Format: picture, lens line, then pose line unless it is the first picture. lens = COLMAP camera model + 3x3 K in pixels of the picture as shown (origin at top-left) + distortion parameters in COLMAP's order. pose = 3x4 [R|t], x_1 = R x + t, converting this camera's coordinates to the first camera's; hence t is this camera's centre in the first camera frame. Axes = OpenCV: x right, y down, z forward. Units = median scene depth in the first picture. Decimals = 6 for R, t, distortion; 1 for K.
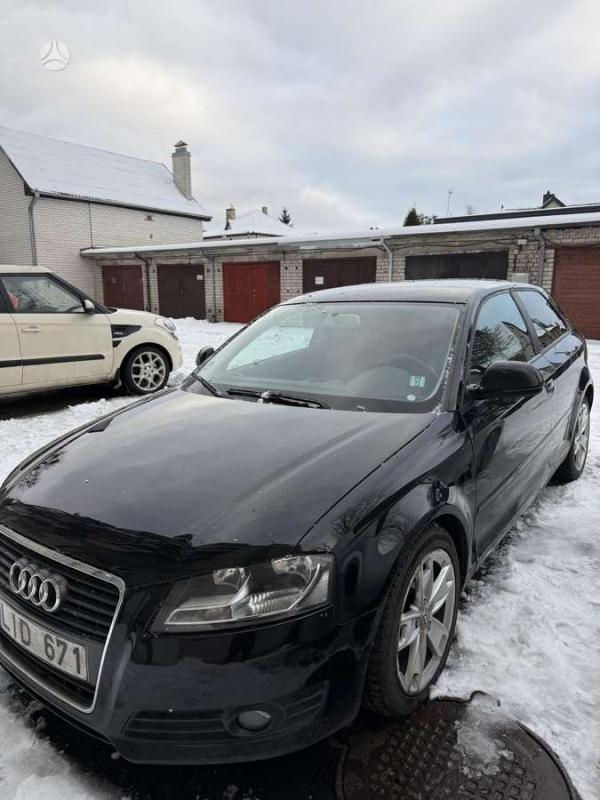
lens RADIAL K [[576.6, 0, 300.0], [0, 576.6, 400.0], [0, 0, 1]] dist [0.064019, -0.076115]
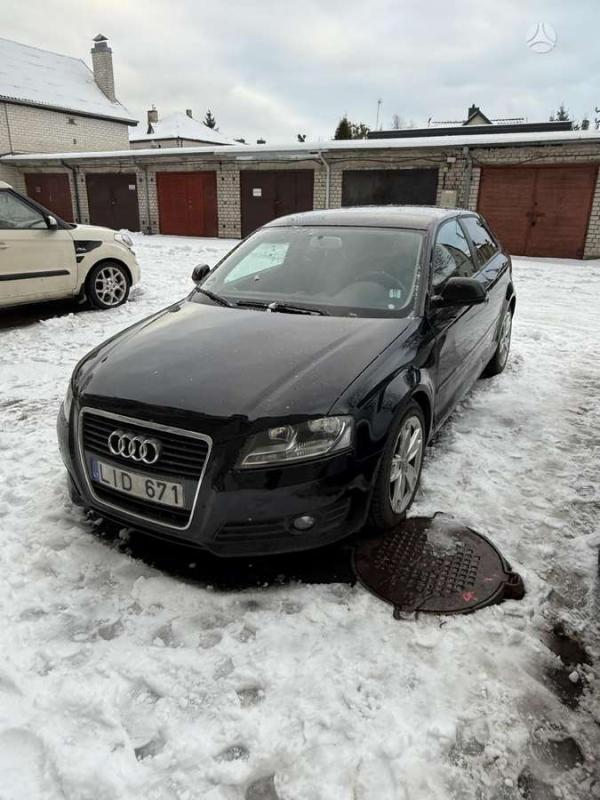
lens RADIAL K [[575.8, 0, 300.8], [0, 575.8, 396.5], [0, 0, 1]] dist [-0.001533, -0.000716]
pose [[0.991758, -0.029229, 0.124746, -0.151544], [0.011231, 0.989716, 0.142607, 0.008037], [-0.127632, -0.140030, 0.981887, -0.234793]]
